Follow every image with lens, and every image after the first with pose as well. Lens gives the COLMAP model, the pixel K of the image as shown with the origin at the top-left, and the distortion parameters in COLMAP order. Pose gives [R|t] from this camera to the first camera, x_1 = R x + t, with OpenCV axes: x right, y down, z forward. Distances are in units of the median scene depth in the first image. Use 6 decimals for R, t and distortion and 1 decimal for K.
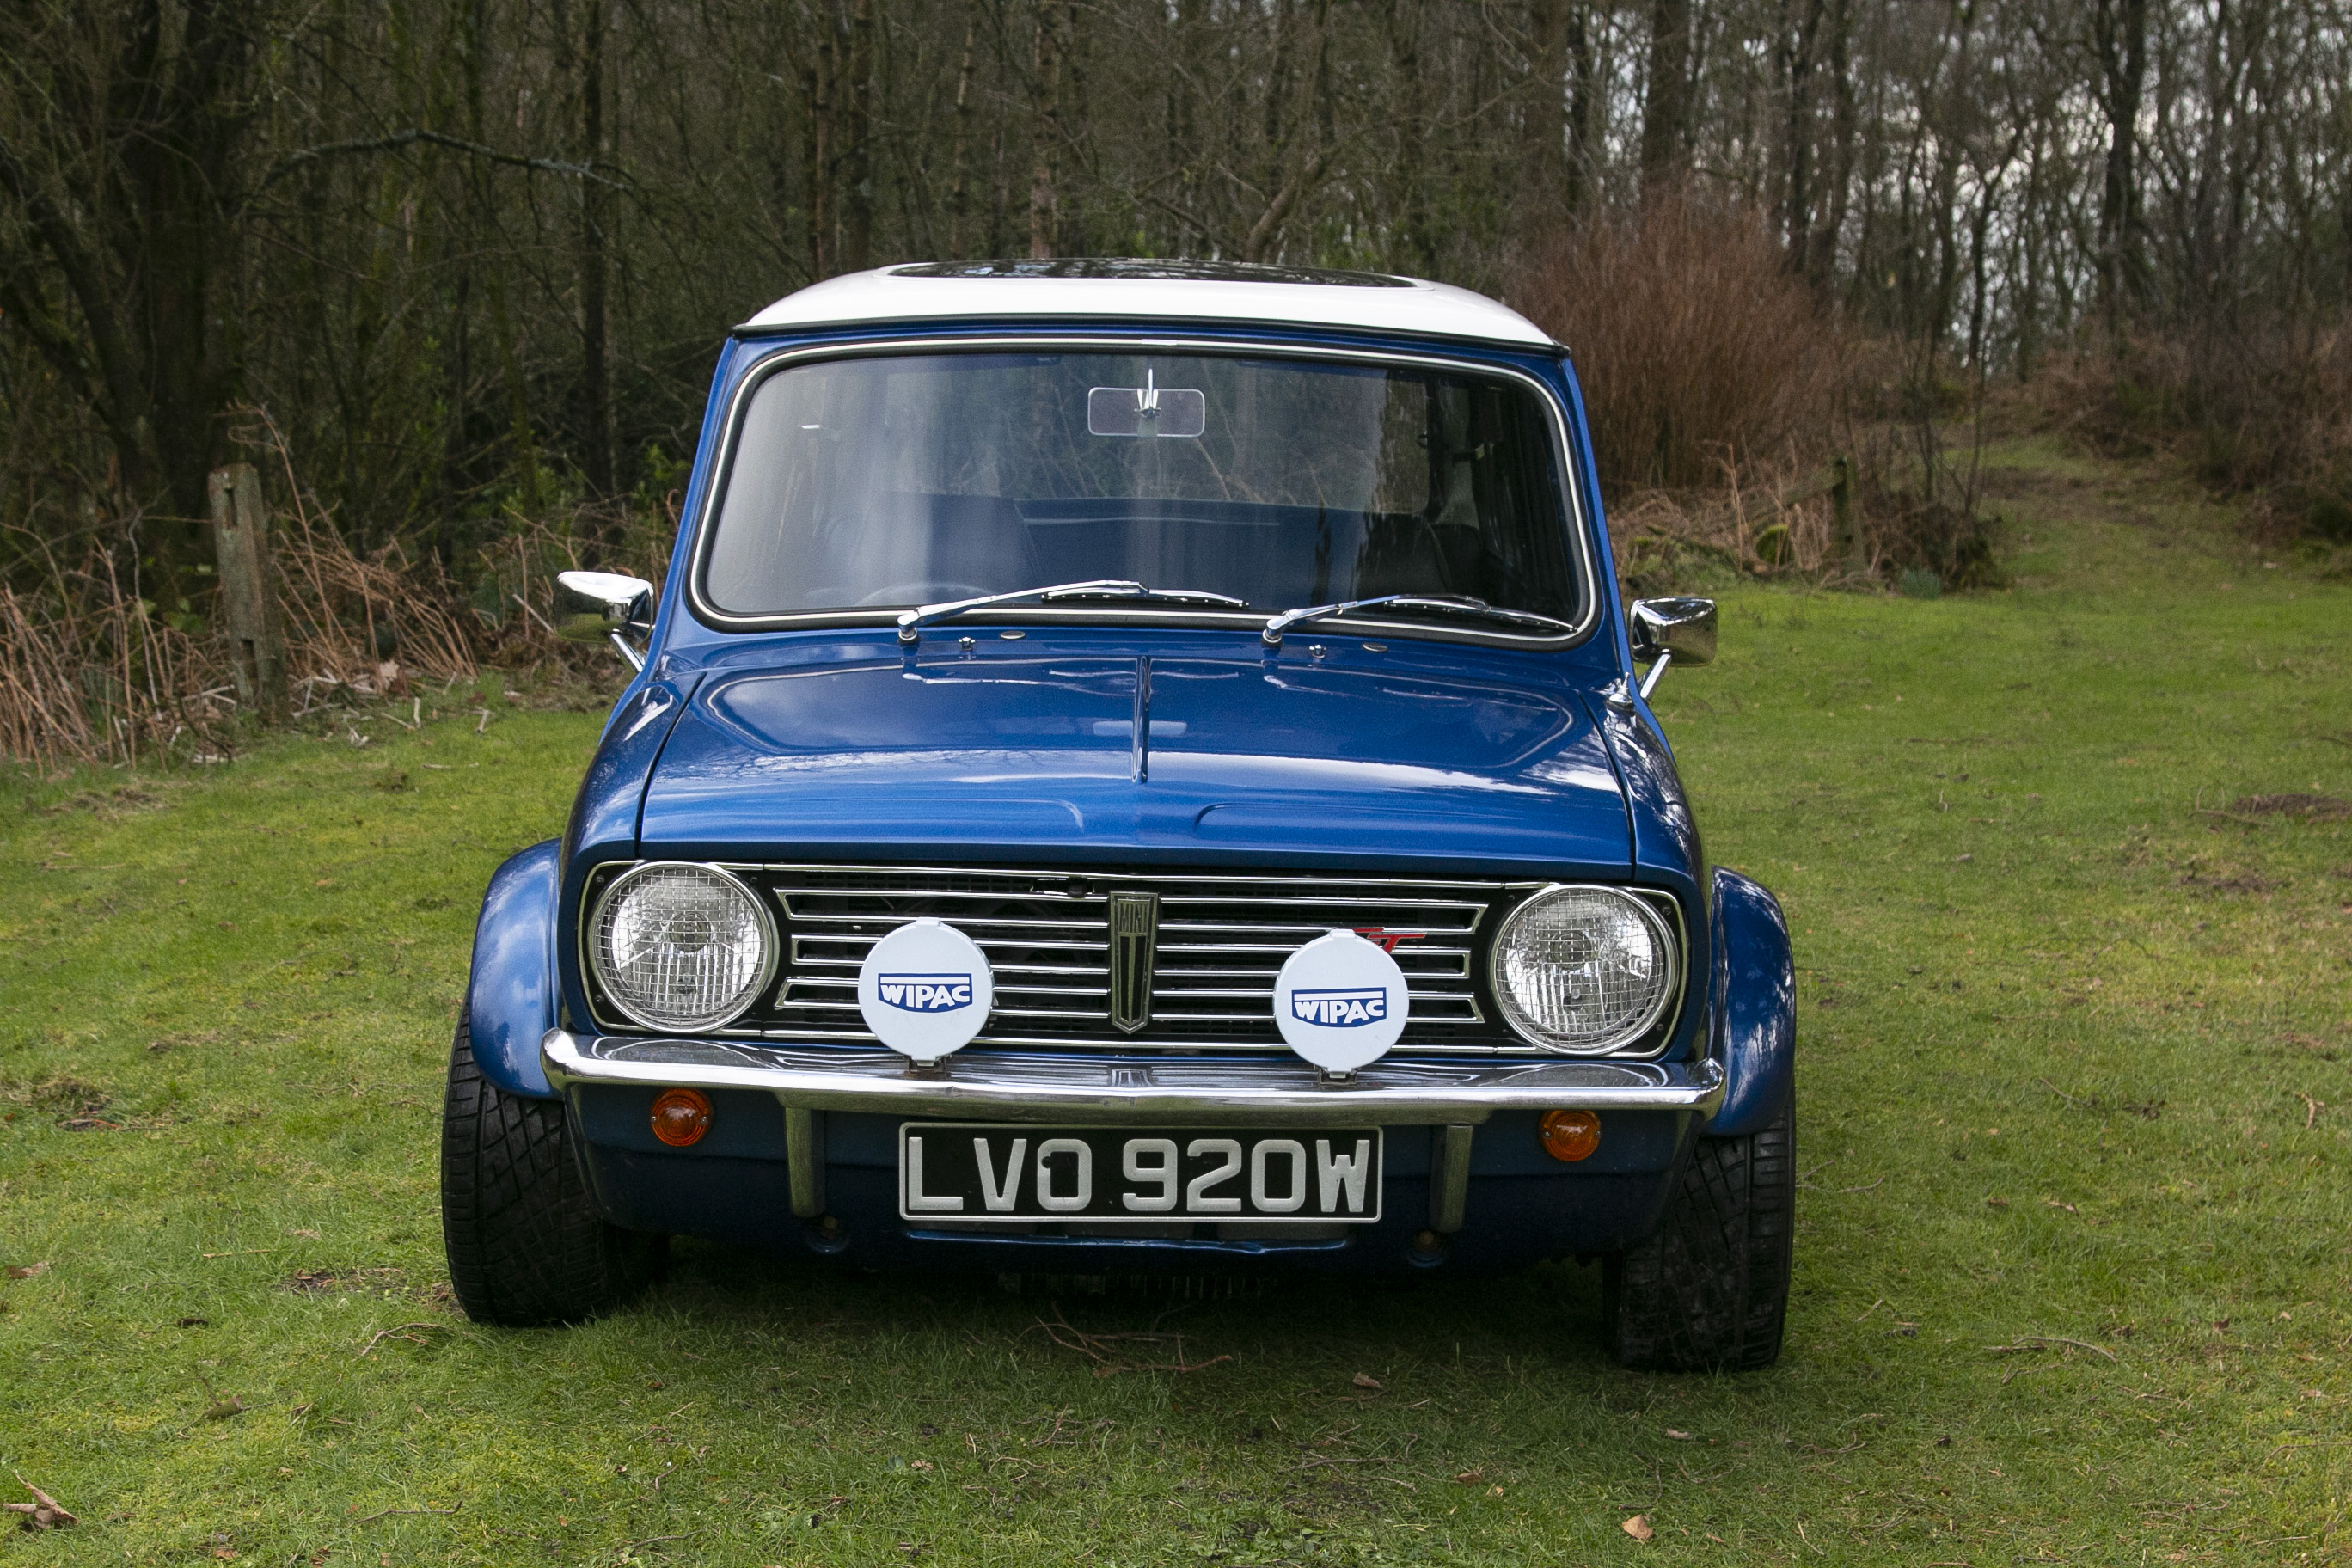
lens RADIAL K [[4042.0, 0, 1176.0], [0, 4042.0, 784.0], [0, 0, 1]] dist [0.012389, -0.086354]
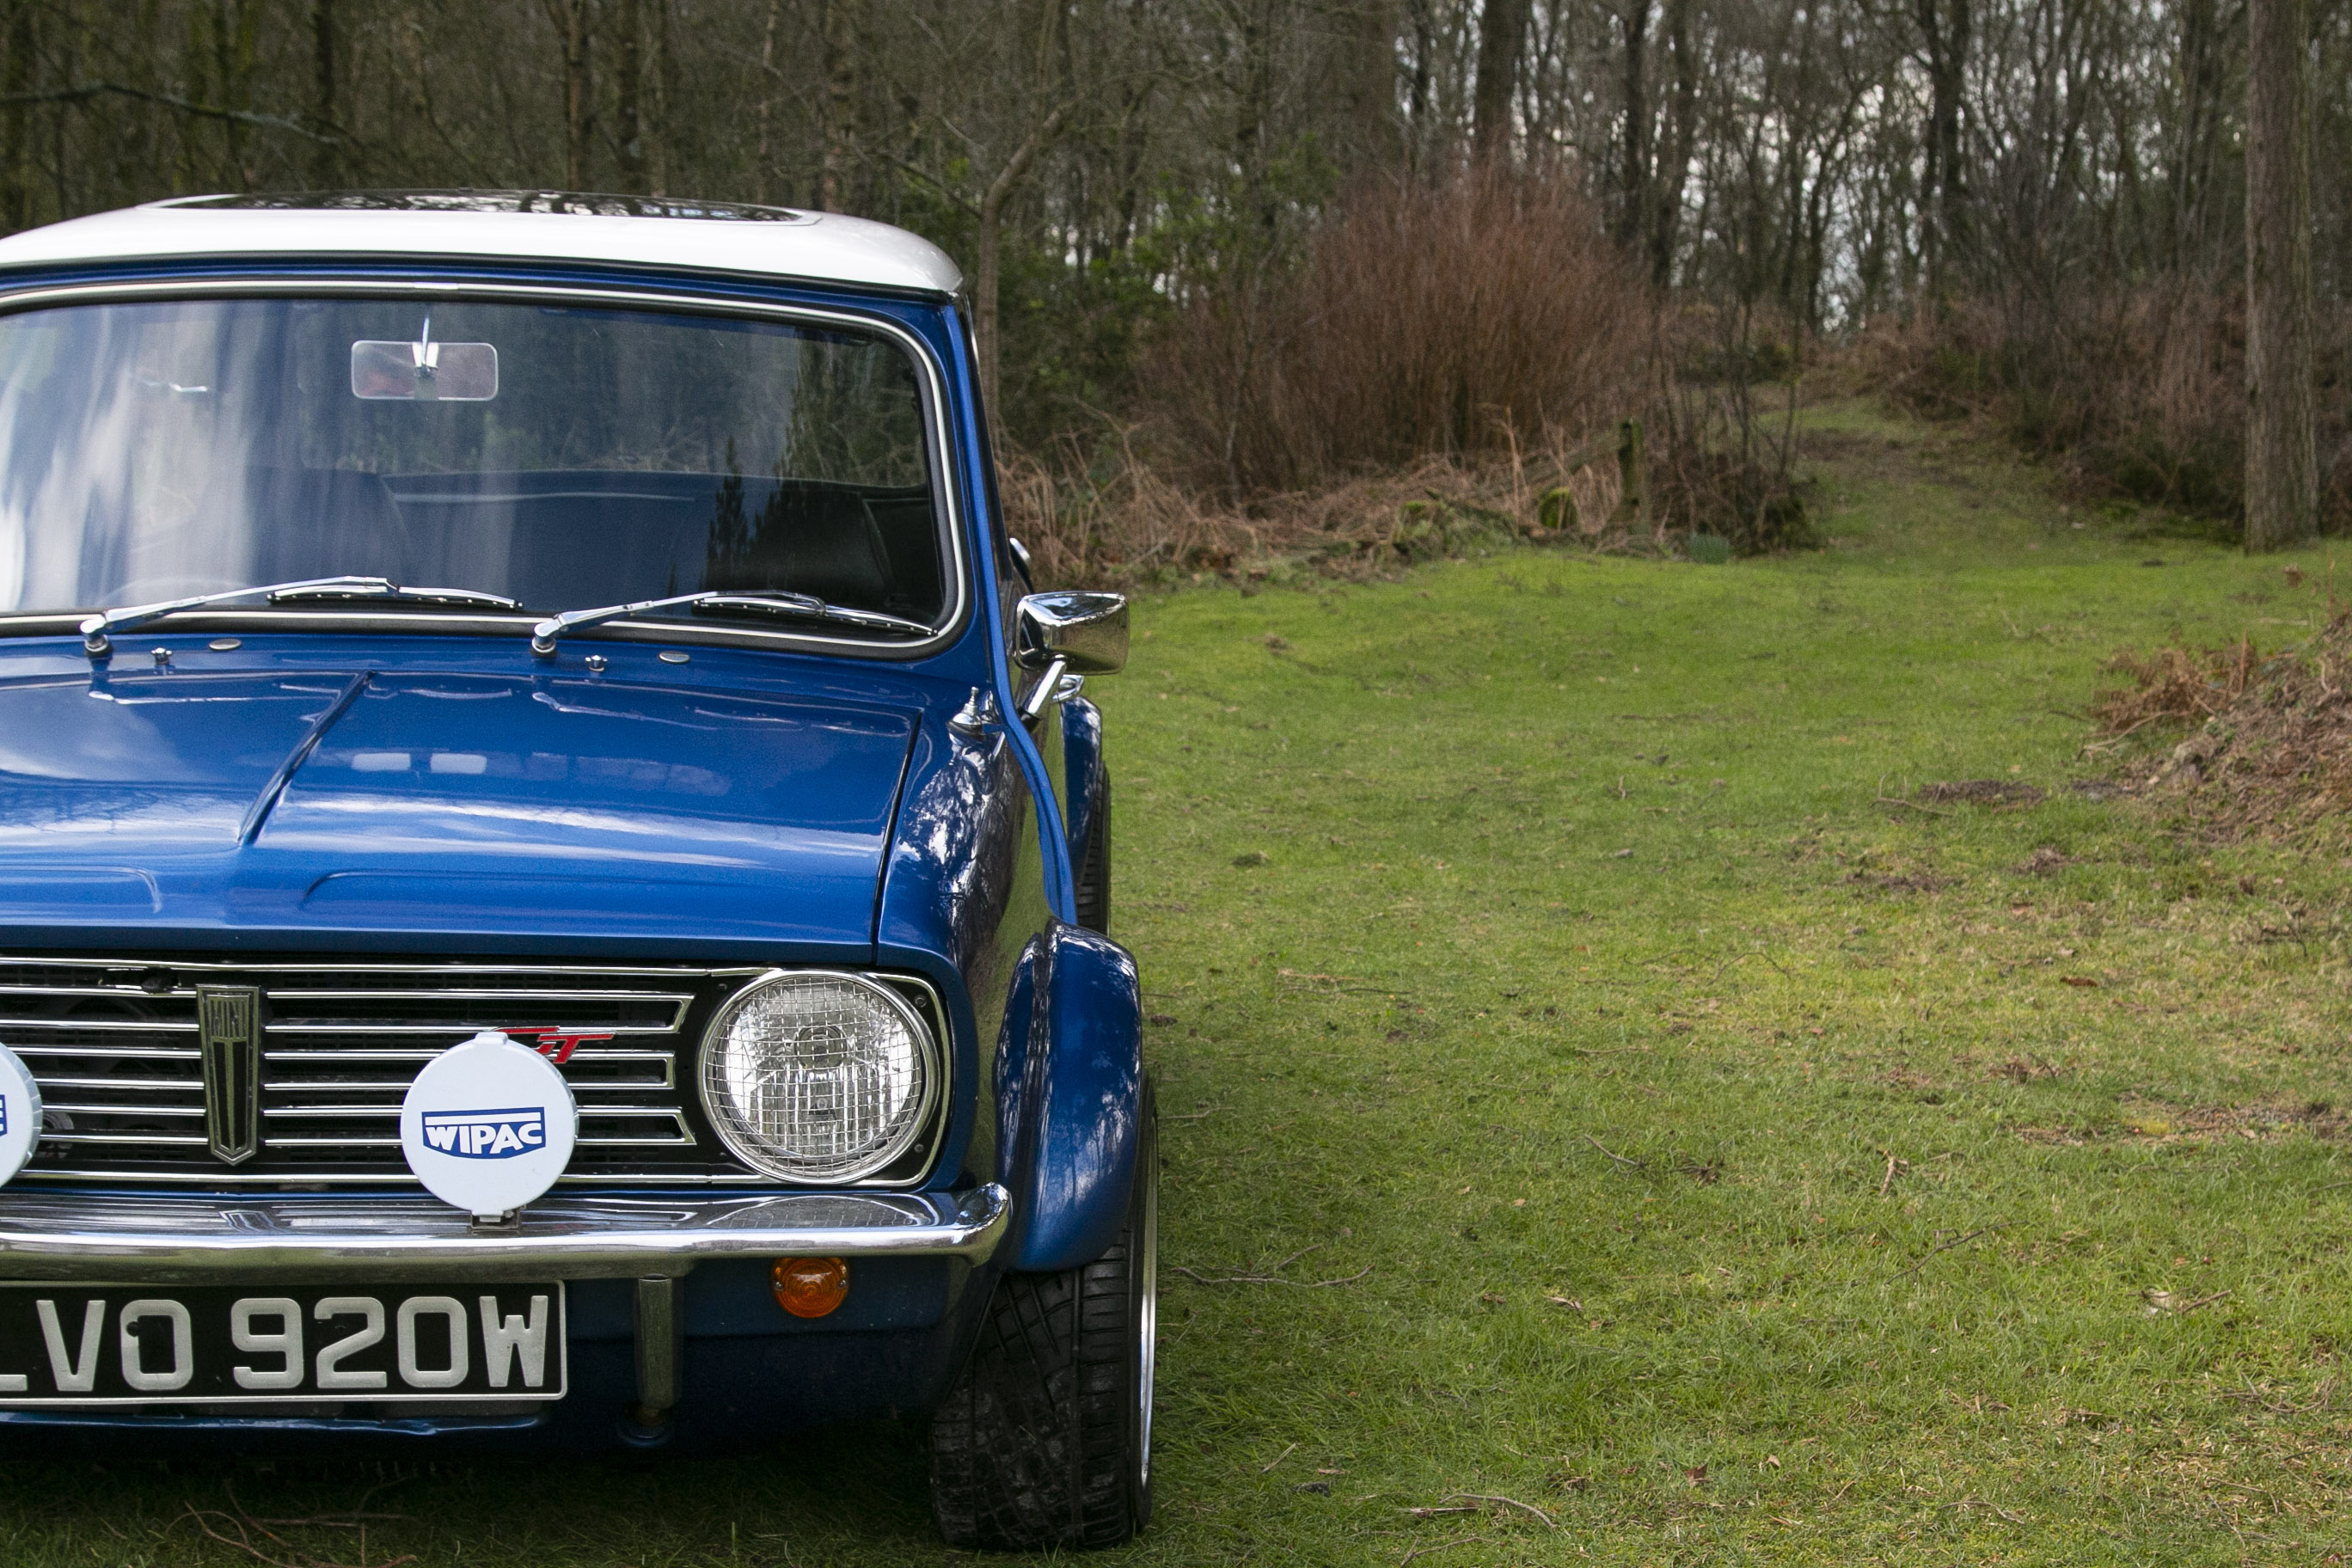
lens RADIAL K [[4042.0, 0, 1176.0], [0, 4042.0, 784.0], [0, 0, 1]] dist [0.012389, -0.086354]
pose [[0.998936, -0.006008, 0.045732, 0.133169], [0.005599, 0.999943, 0.009083, -0.017695], [-0.045784, -0.008817, 0.998912, 0.208120]]
